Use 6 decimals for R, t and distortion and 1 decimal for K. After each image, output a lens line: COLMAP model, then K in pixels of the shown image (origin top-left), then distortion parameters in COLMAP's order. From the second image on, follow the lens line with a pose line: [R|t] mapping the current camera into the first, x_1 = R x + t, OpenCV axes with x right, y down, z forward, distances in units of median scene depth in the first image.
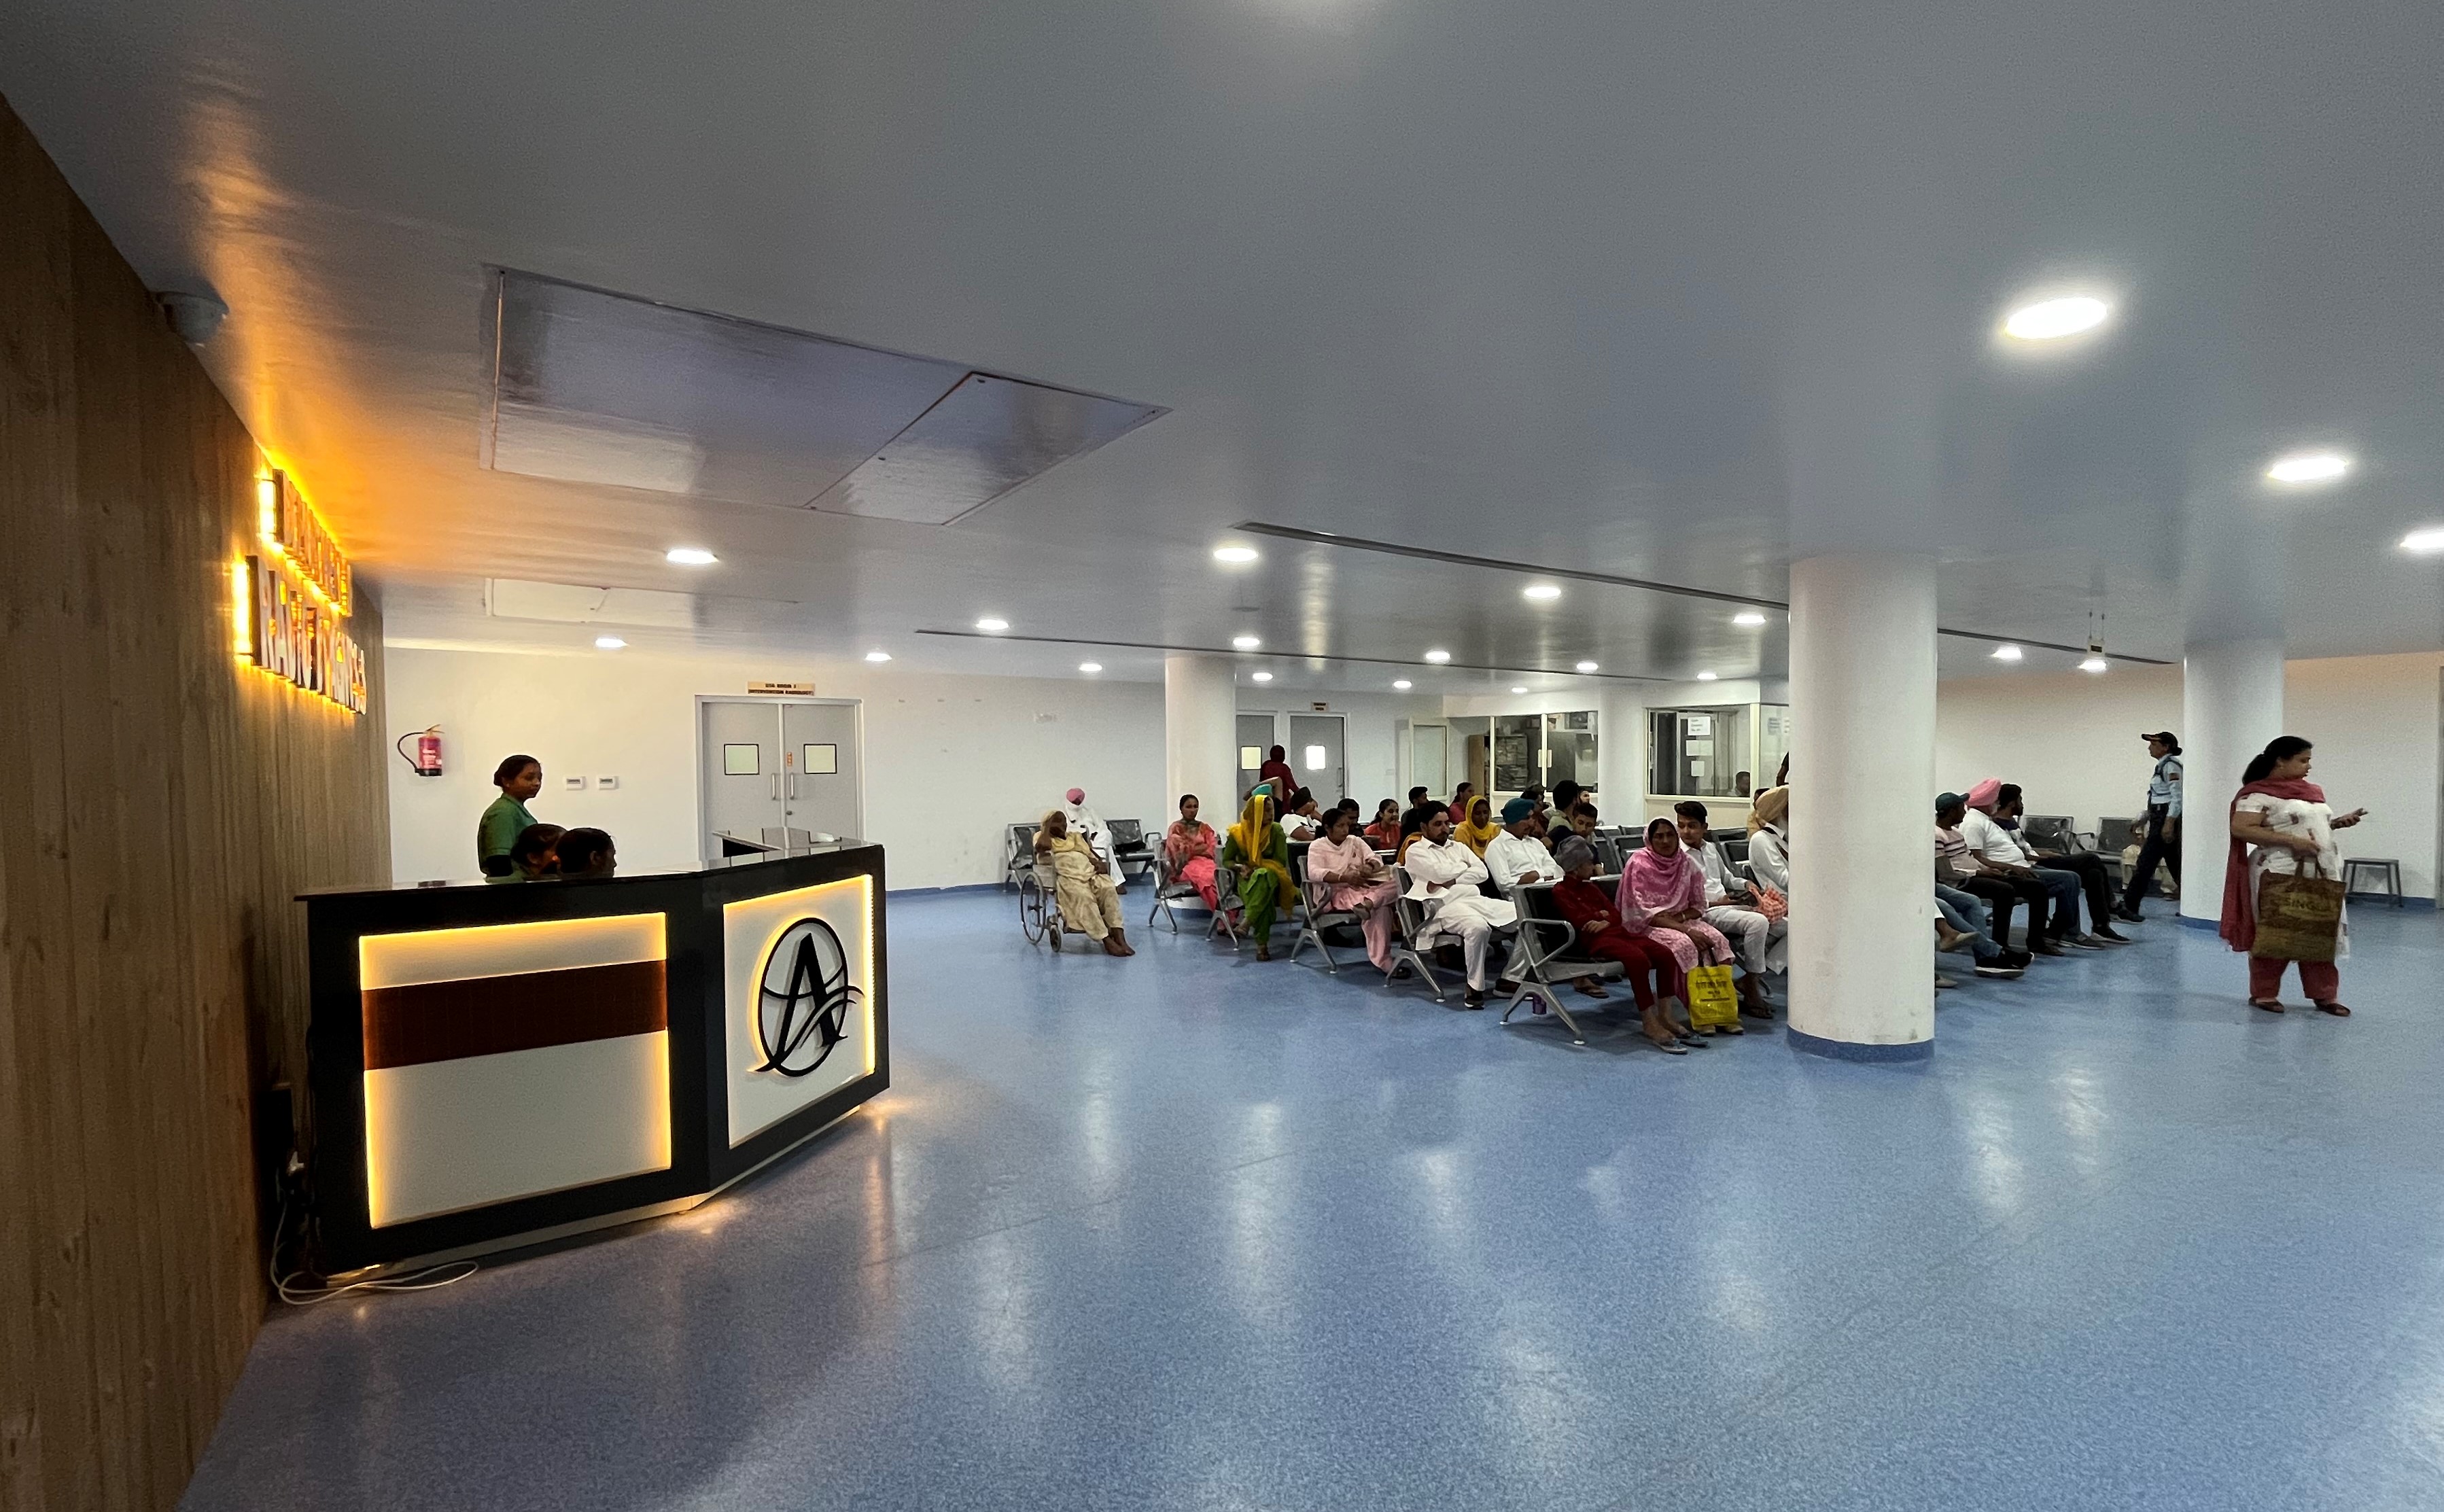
lens RADIAL K [[1065.8, 0, 1222.0], [0, 1065.8, 756.0], [0, 0, 1]] dist [0.000840, 0.000475]
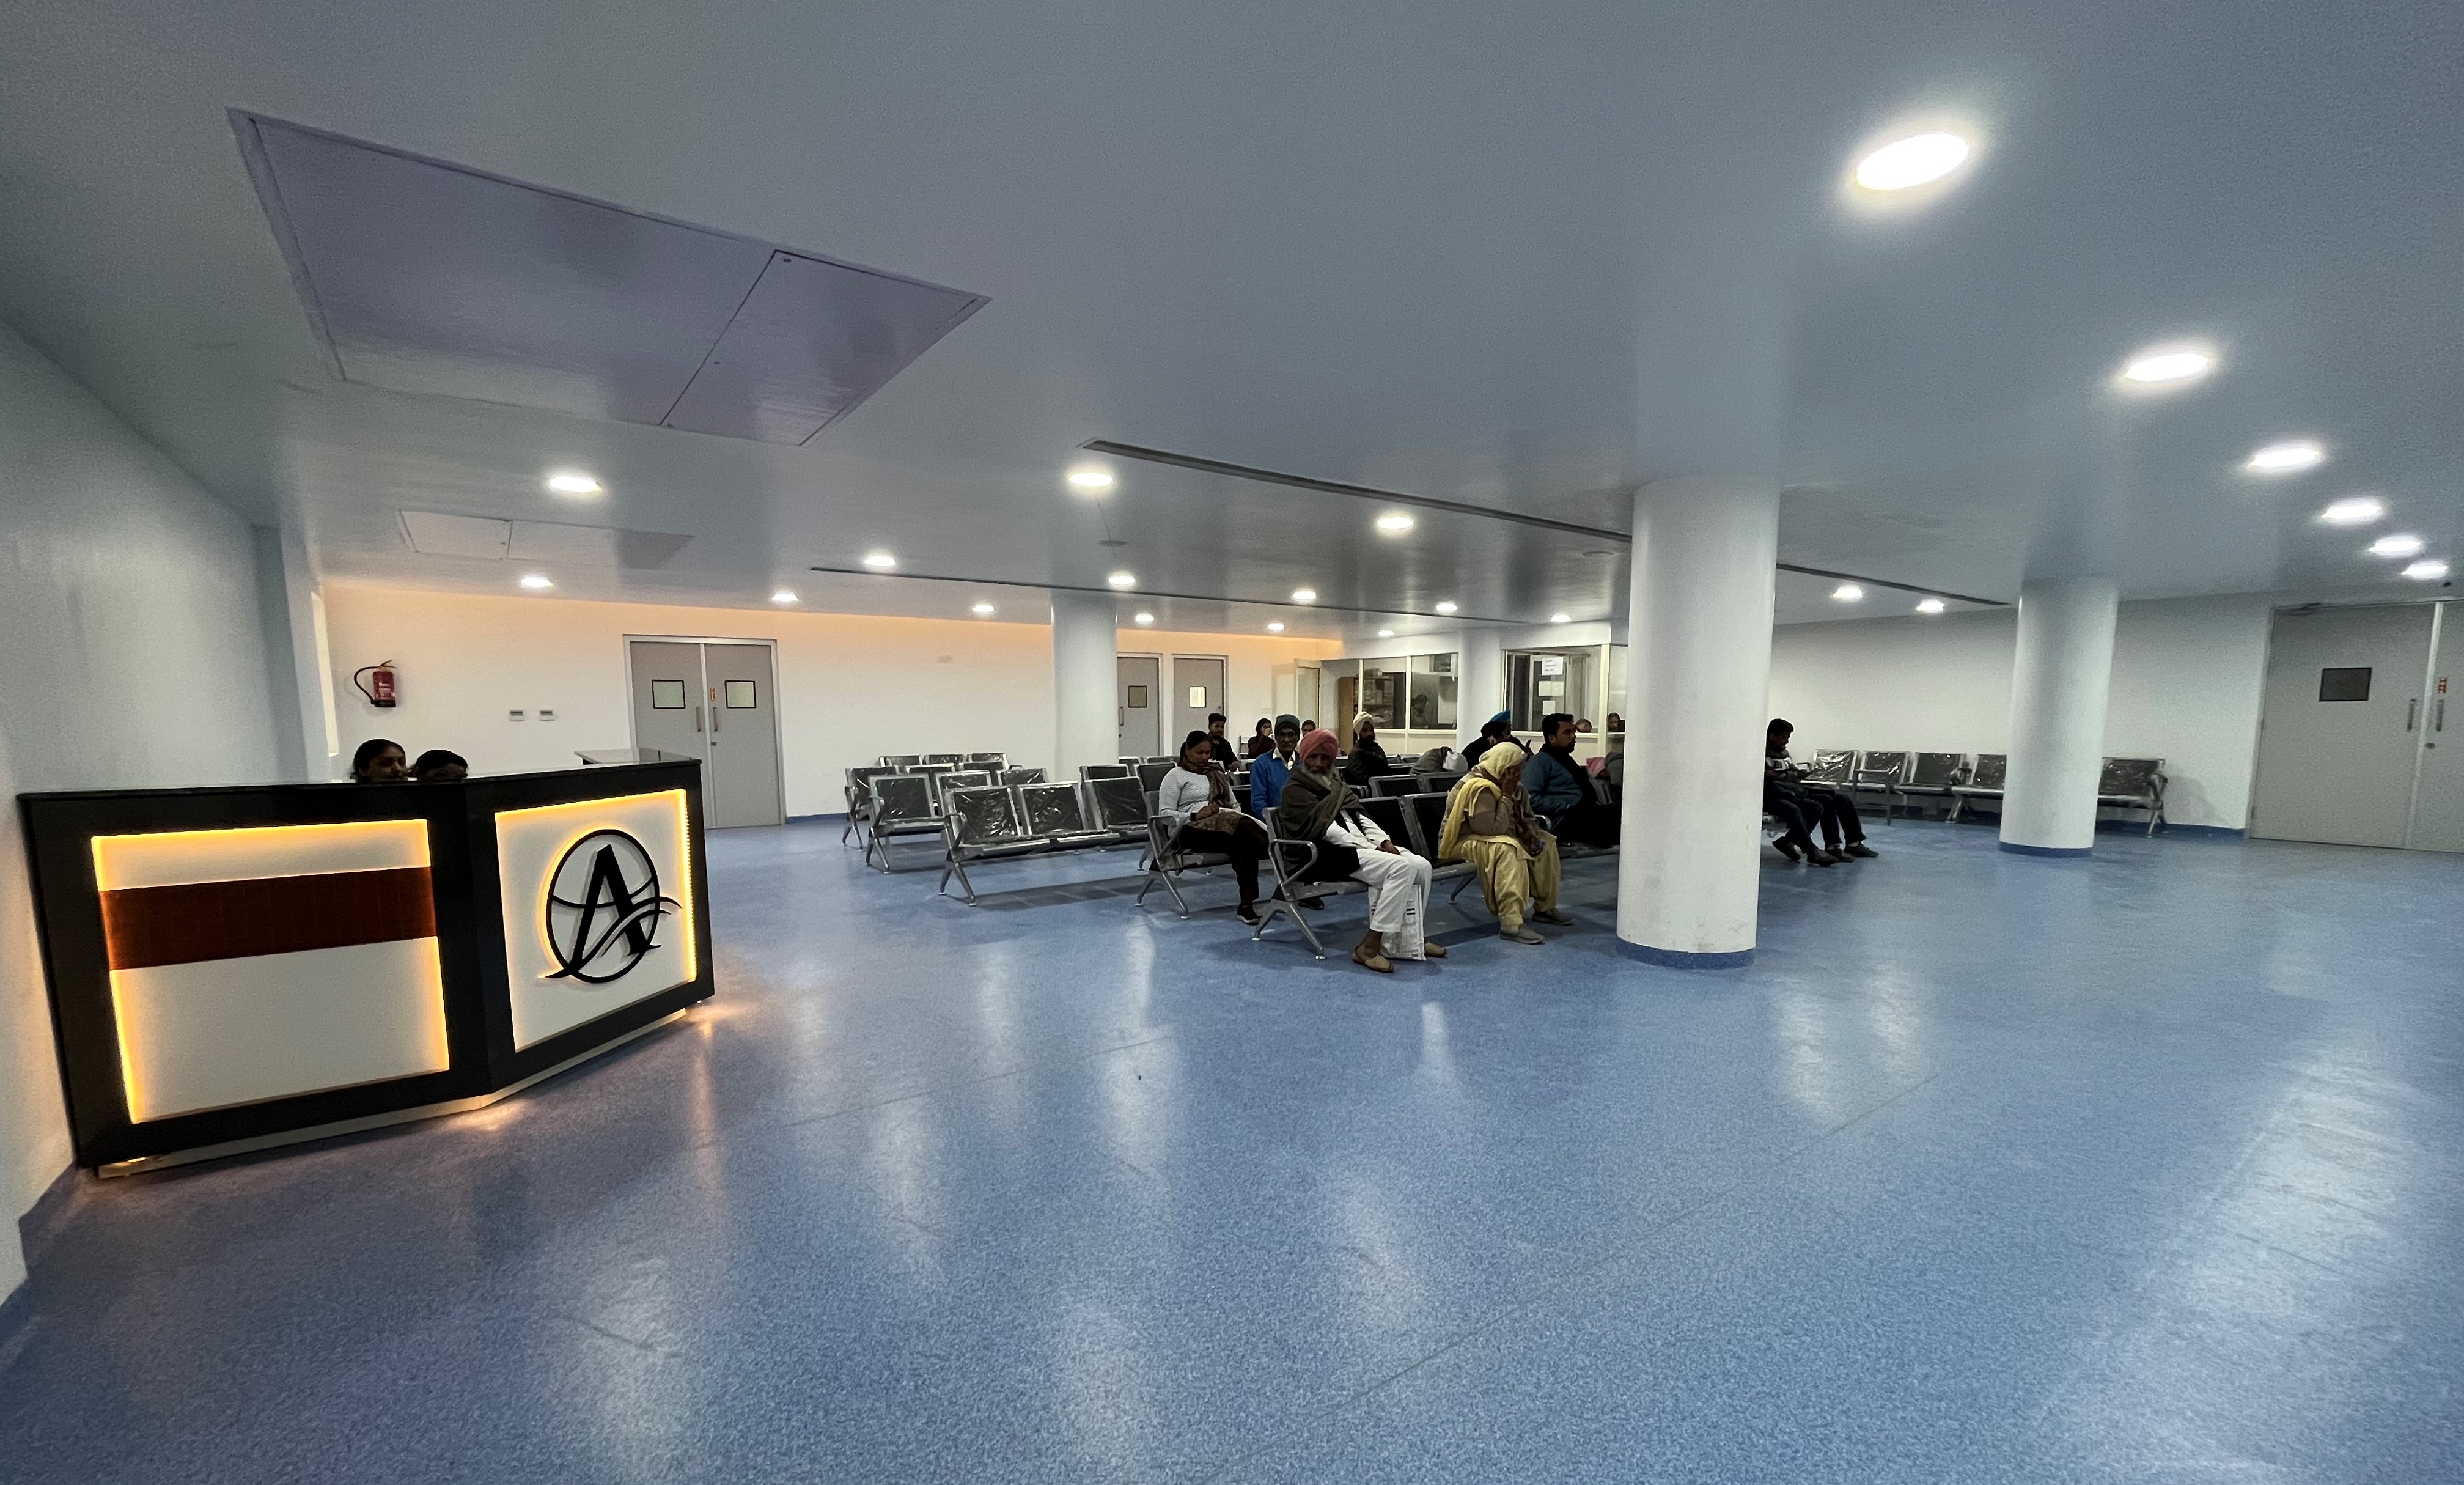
lens RADIAL K [[951.9, 0, 1141.2], [0, 951.9, 811.6], [0, 0, 1]] dist [-0.007630, -0.000304]
pose [[0.999904, 0.011019, -0.008389, 0.117842], [-0.010016, 0.993721, 0.111437, 0.029580], [0.009564, -0.111342, 0.993736, 0.114398]]
